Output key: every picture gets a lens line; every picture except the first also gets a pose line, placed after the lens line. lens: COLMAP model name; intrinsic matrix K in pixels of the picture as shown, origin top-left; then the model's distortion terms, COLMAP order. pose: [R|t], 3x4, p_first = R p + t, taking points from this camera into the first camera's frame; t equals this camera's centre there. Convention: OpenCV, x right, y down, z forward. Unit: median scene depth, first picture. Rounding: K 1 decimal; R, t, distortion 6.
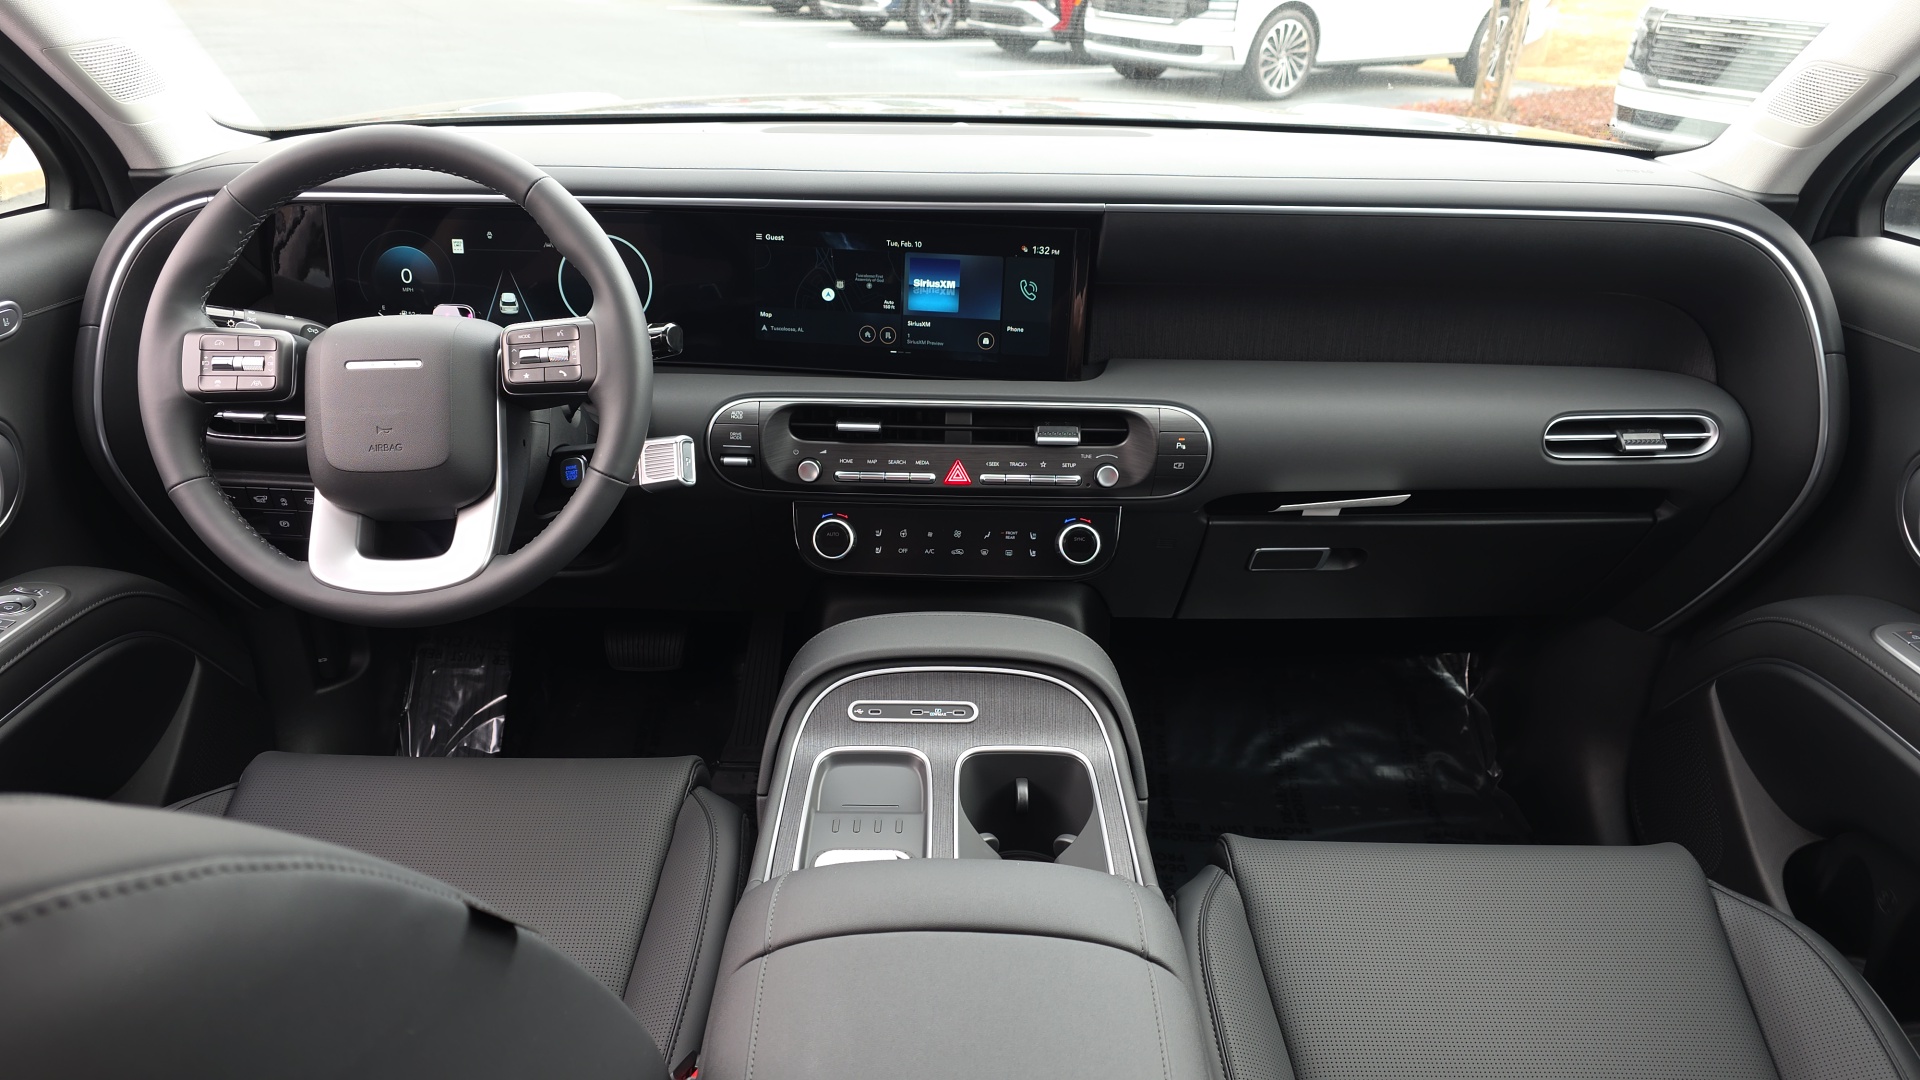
lens RADIAL K [[1267.3, 0, 950.1], [0, 1267.3, 577.3], [0, 0, 1]] dist [0.067851, -0.051599]
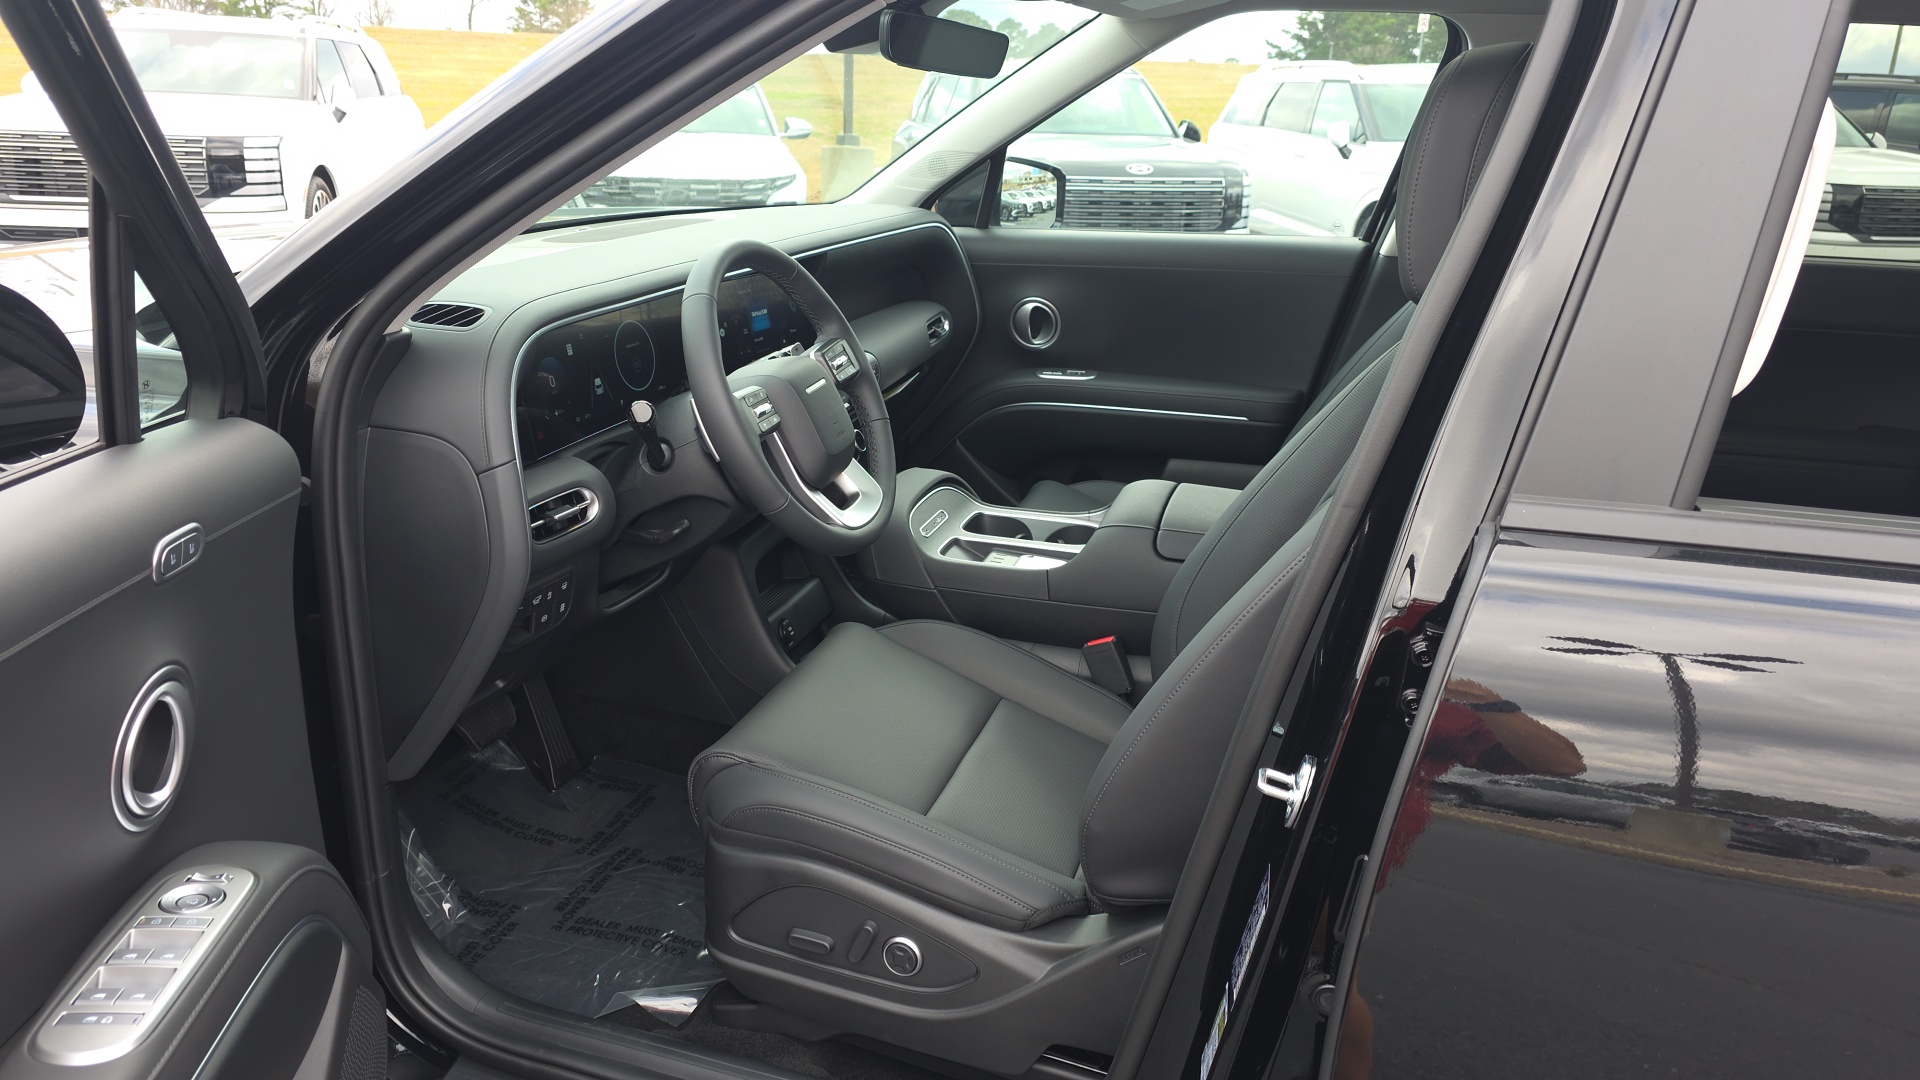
lens RADIAL K [[1285.3, 0, 935.4], [0, 1285.3, 551.4], [0, 0, 1]] dist [0.067176, -0.055064]
pose [[0.316816, -0.329848, 0.889285, -1.508186], [0.409386, 0.893306, 0.185492, -0.177364], [-0.855588, 0.305294, 0.418049, 0.226510]]
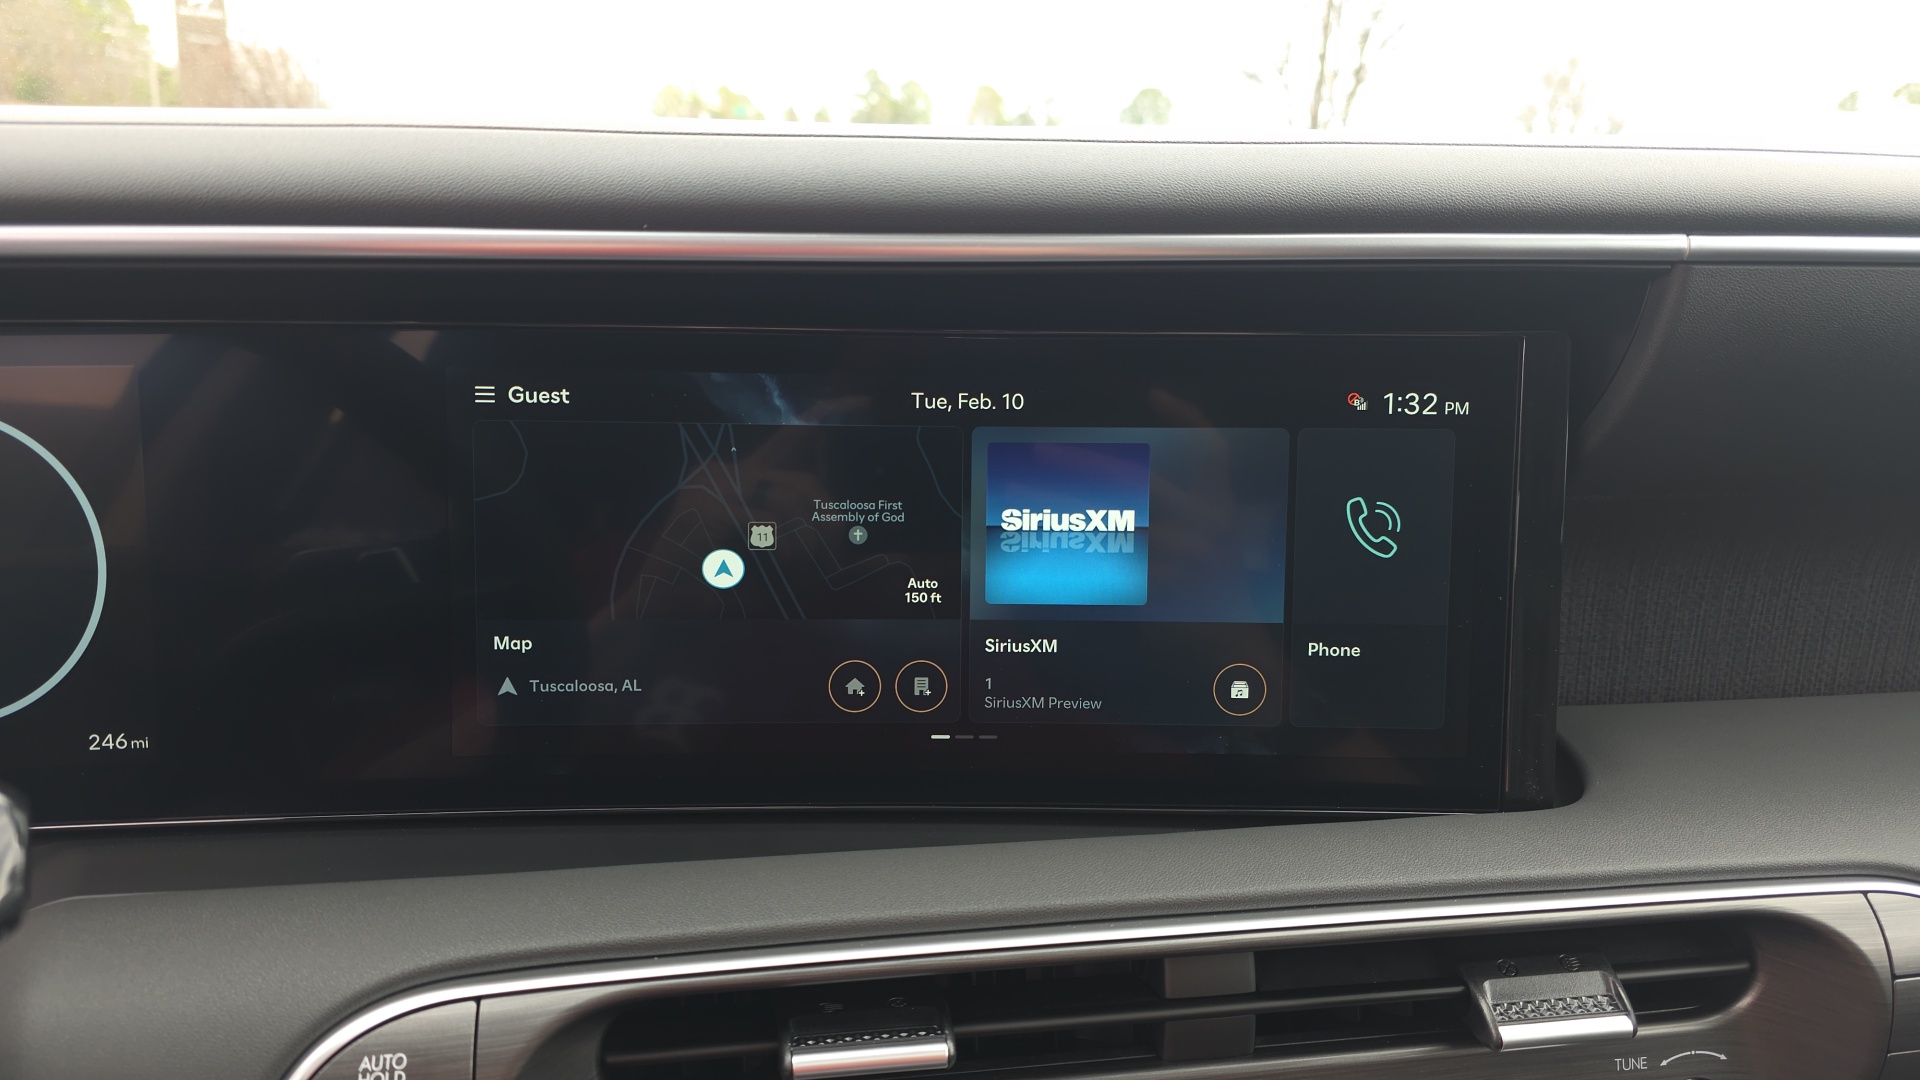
lens RADIAL K [[1296.1, 0, 951.7], [0, 1296.1, 552.4], [0, 0, 1]] dist [0.098331, -0.147893]
pose [[0.988451, -0.044461, 0.144869, -0.088696], [0.072447, 0.978311, -0.194061, -0.164868], [-0.133099, 0.202315, 0.970234, 0.702797]]
